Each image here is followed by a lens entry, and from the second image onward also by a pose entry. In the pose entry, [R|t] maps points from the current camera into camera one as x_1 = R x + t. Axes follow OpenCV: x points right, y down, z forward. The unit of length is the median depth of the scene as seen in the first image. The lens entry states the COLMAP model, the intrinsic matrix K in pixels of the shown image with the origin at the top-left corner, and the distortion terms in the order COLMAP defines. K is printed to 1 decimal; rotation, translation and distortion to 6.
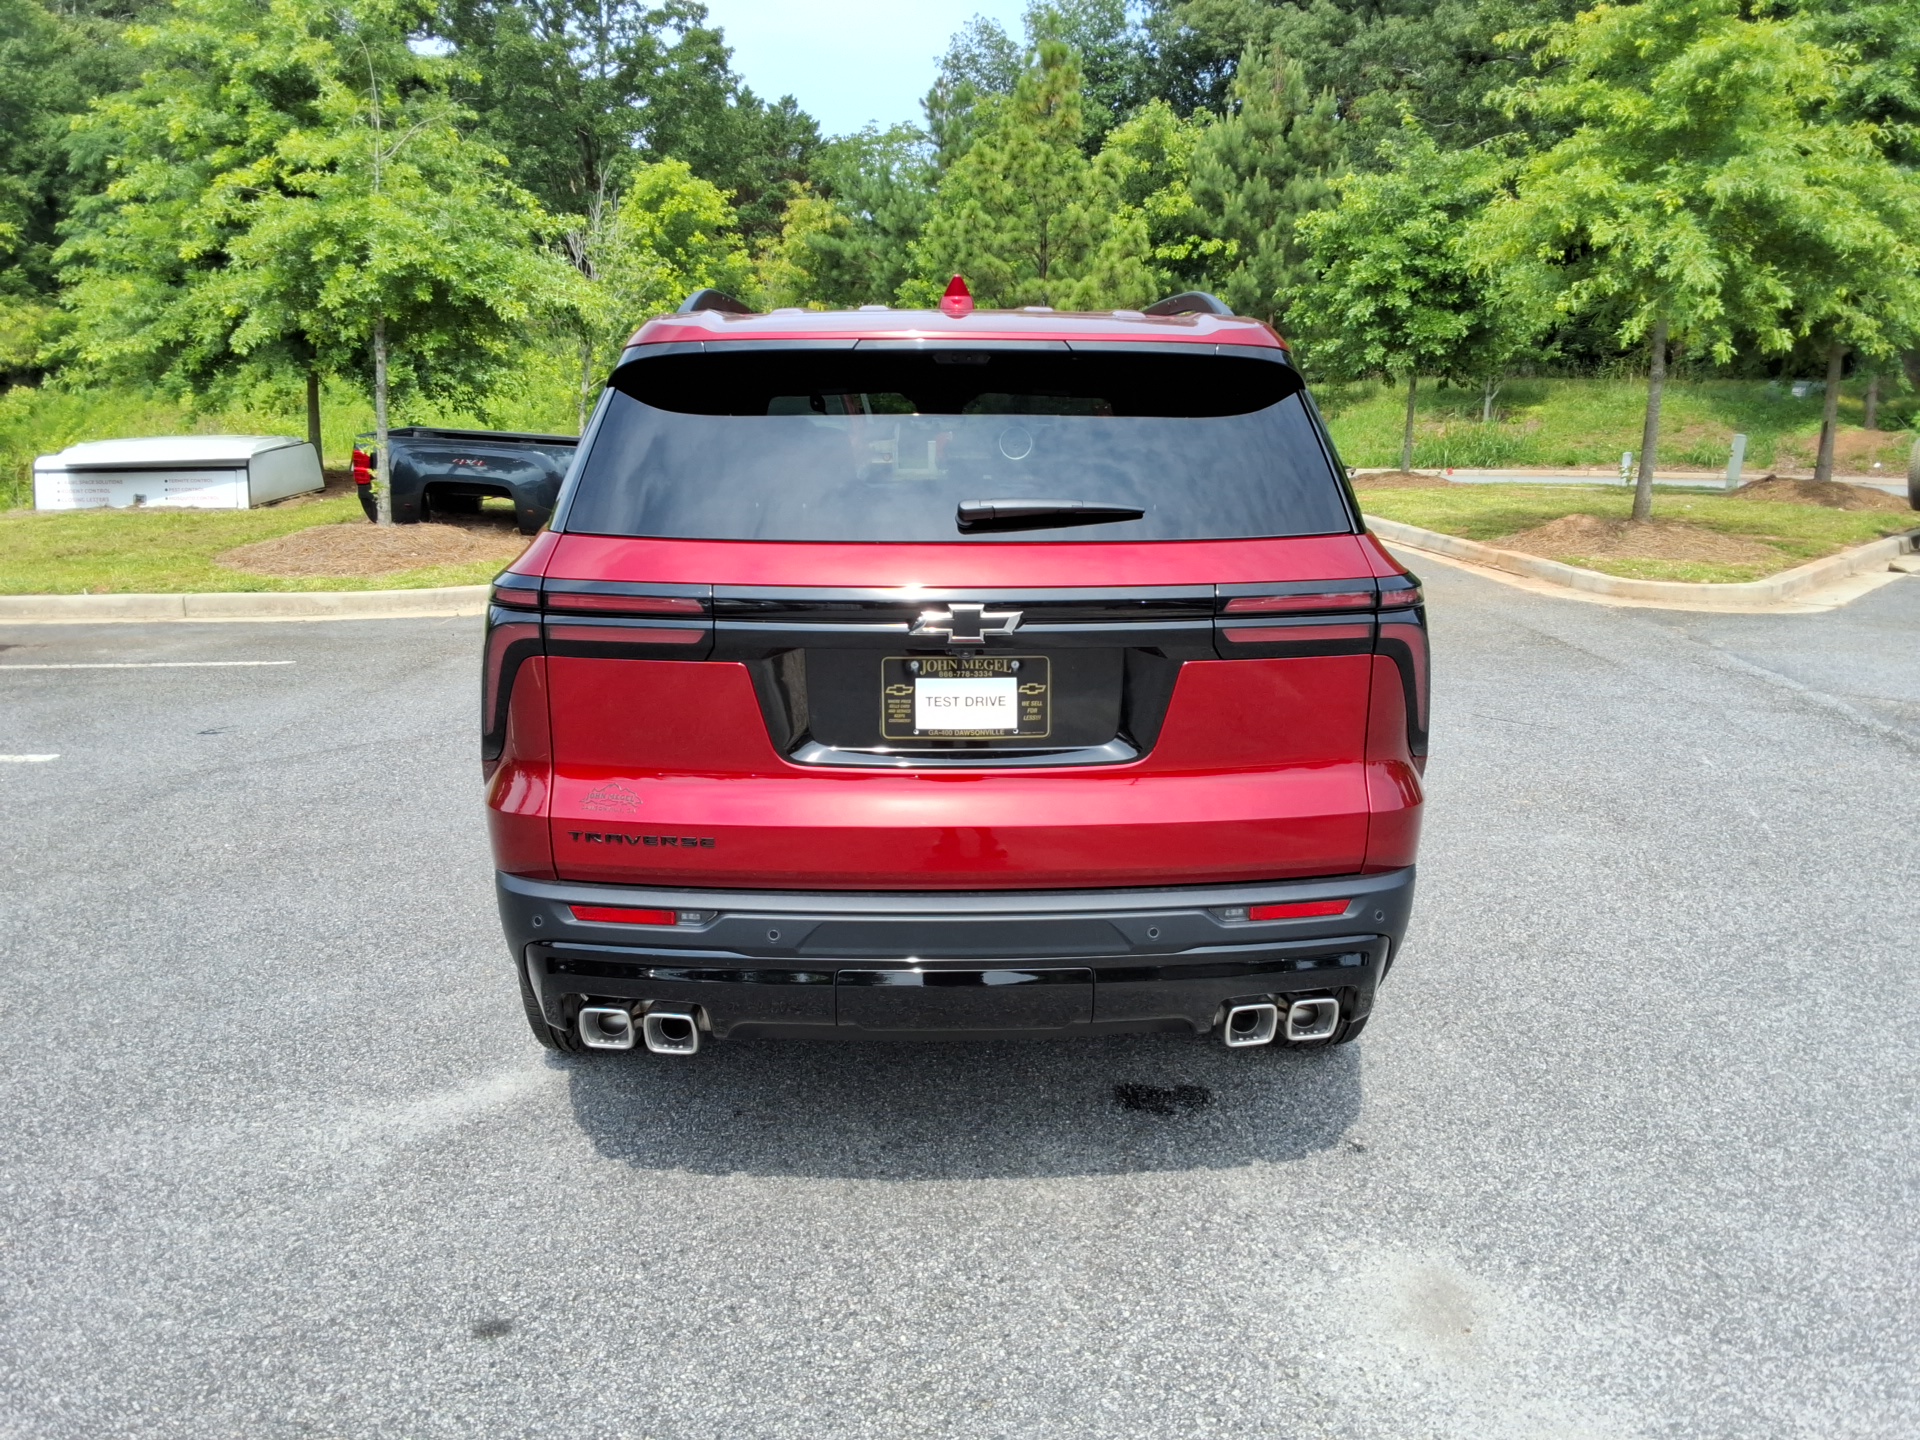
lens RADIAL K [[1545.1, 0, 974.4], [0, 1545.1, 682.6], [0, 0, 1]] dist [0.104445, -0.165617]
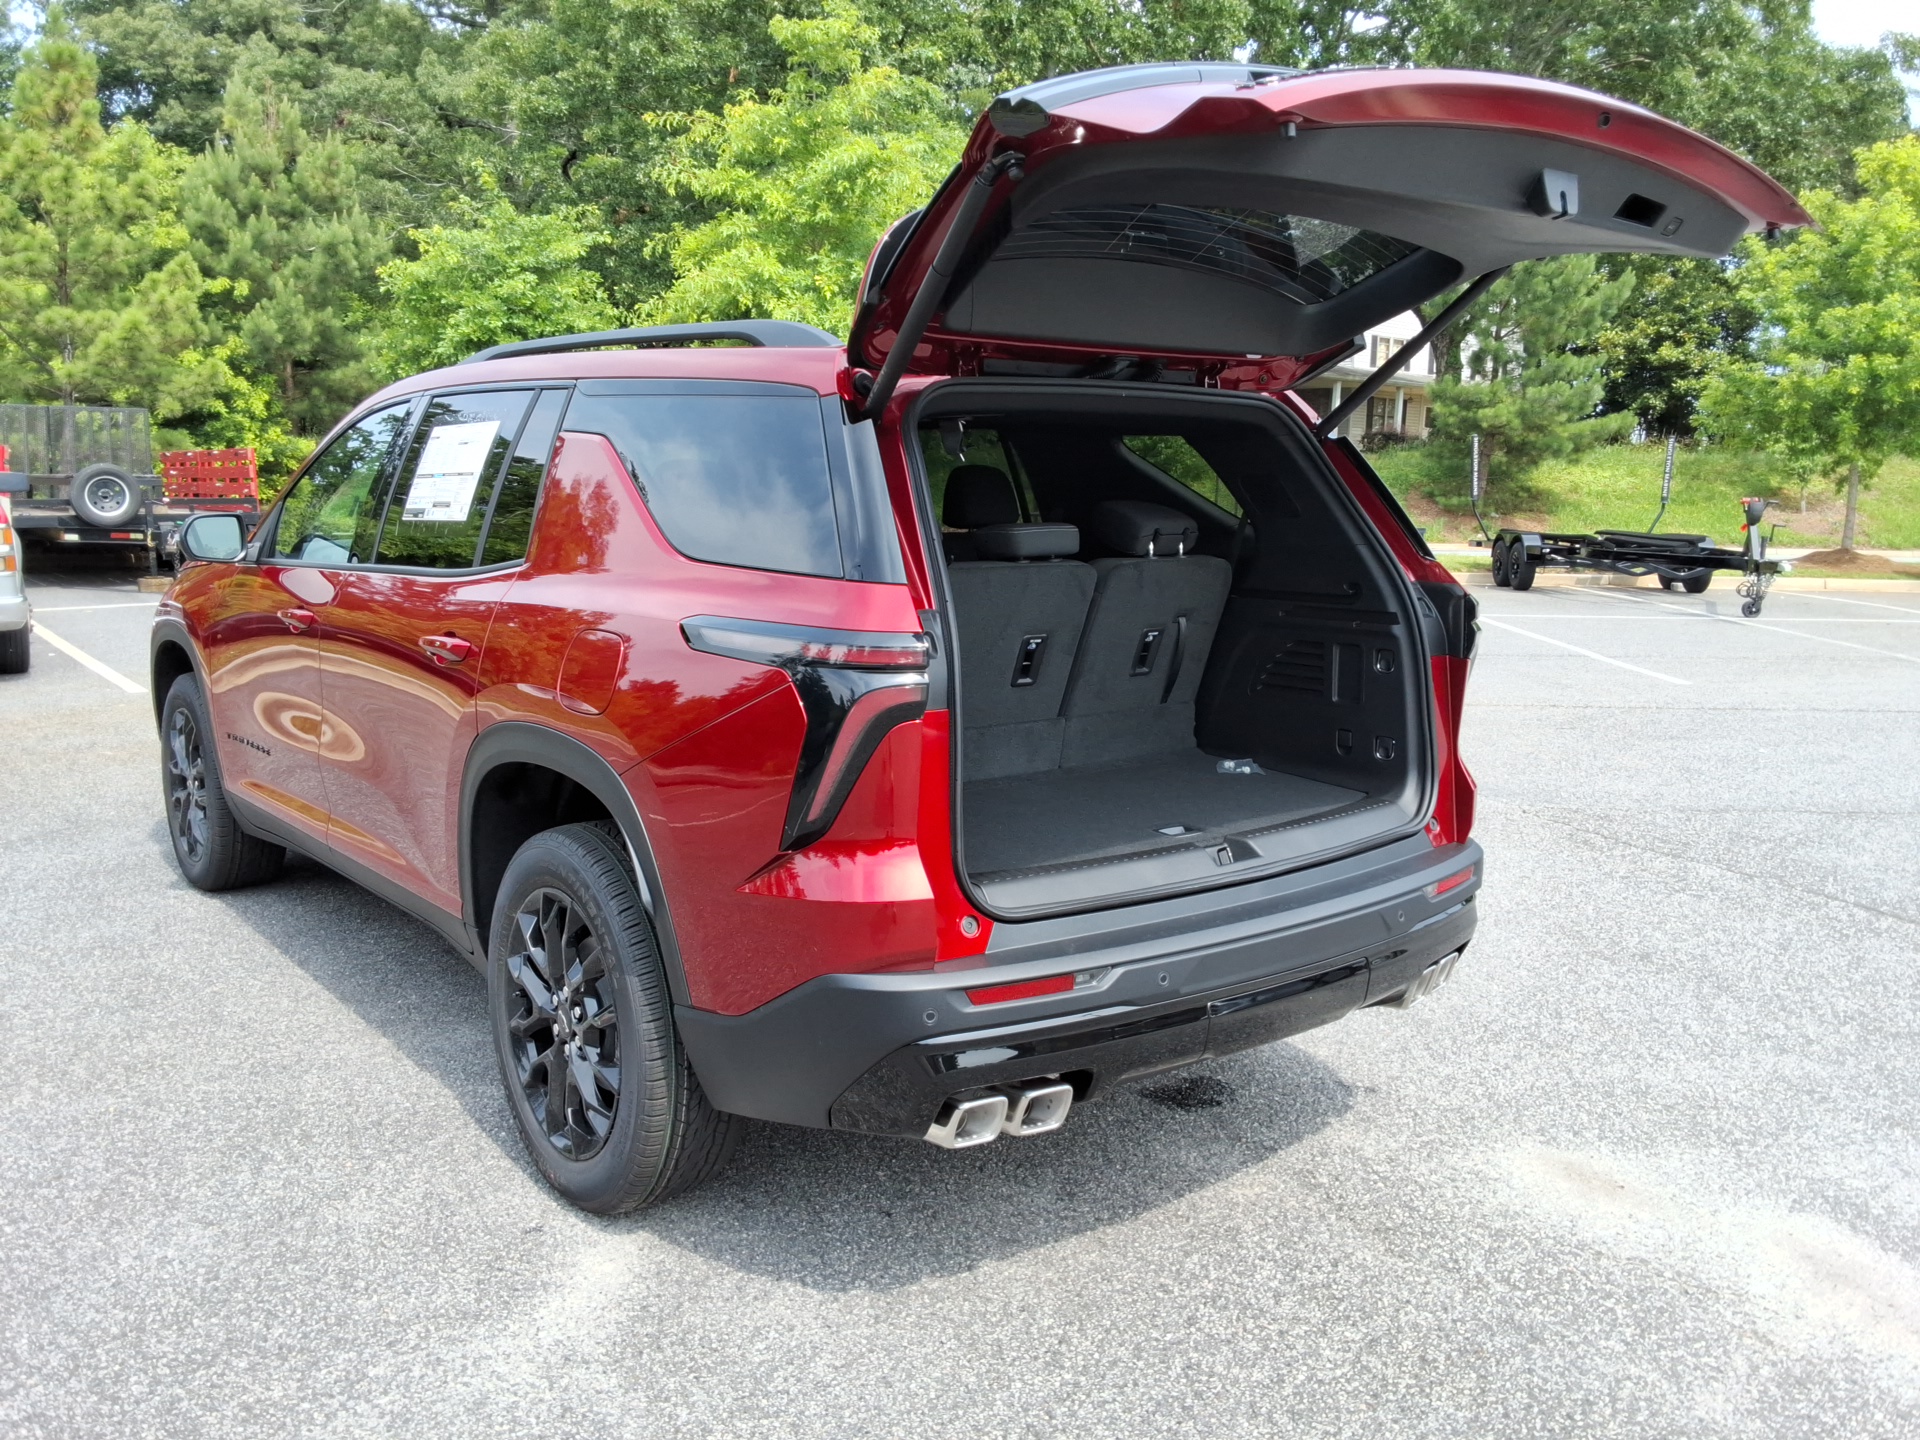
lens RADIAL K [[1545.1, 0, 977.3], [0, 1545.1, 684.2], [0, 0, 1]] dist [0.104445, -0.165617]
pose [[0.801840, -0.074584, 0.592866, -0.150616], [0.096011, 0.995369, -0.004634, -0.005854], [-0.589775, 0.060637, 0.805288, 0.050033]]
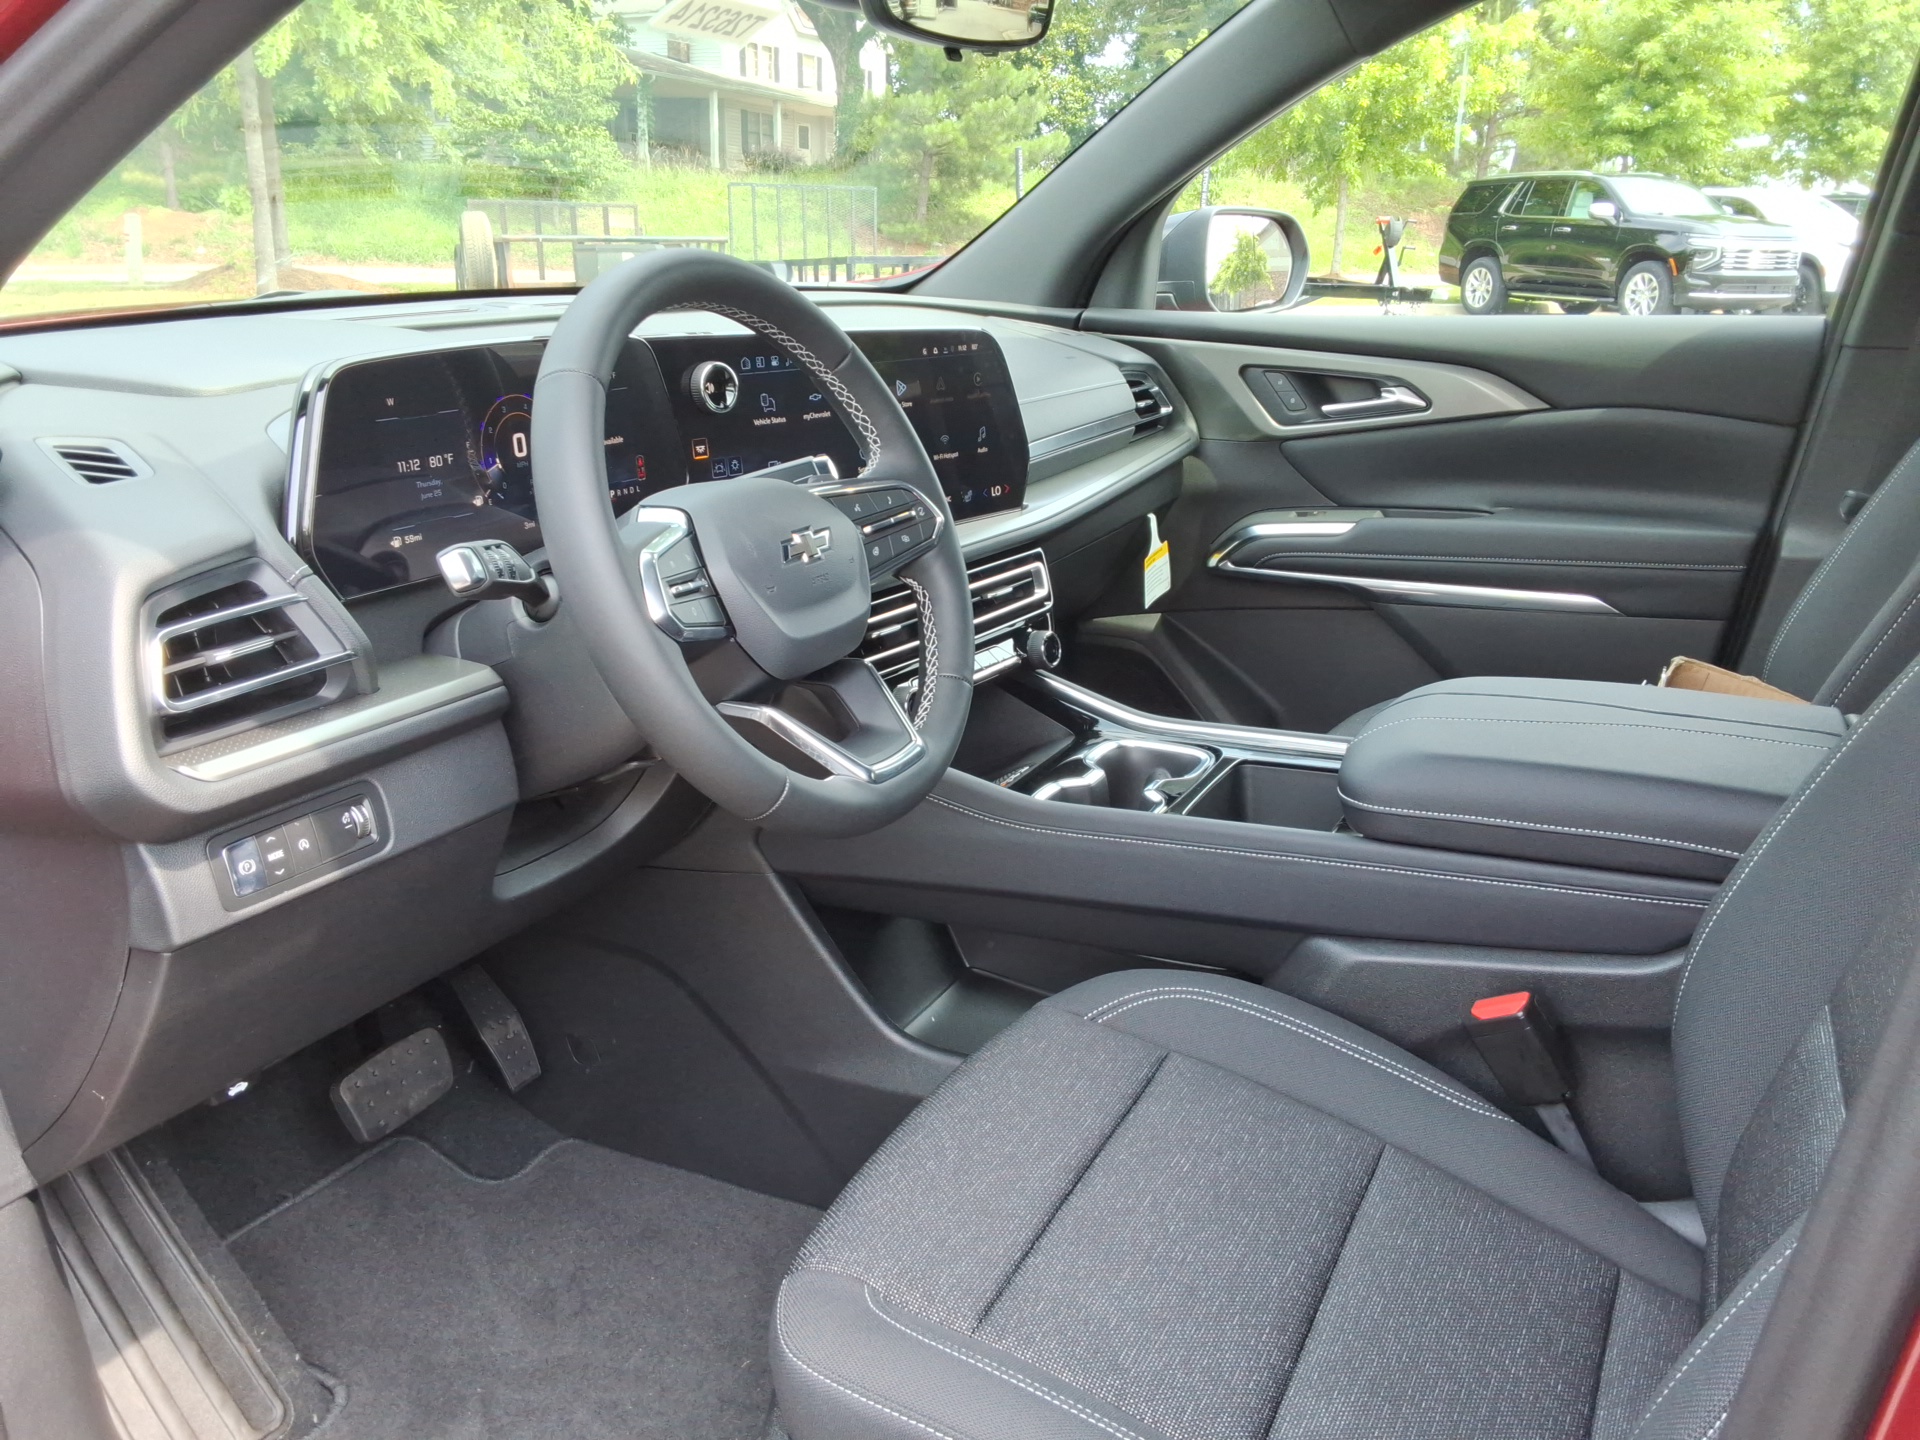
lens RADIAL K [[1545.1, 0, 973.0], [0, 1545.1, 706.2], [0, 0, 1]] dist [0.104445, -0.165617]
pose [[0.488577, -0.261789, 0.832322, -0.093757], [0.144241, 0.965036, 0.218861, -0.047309], [-0.860516, 0.013124, 0.509255, 0.356783]]
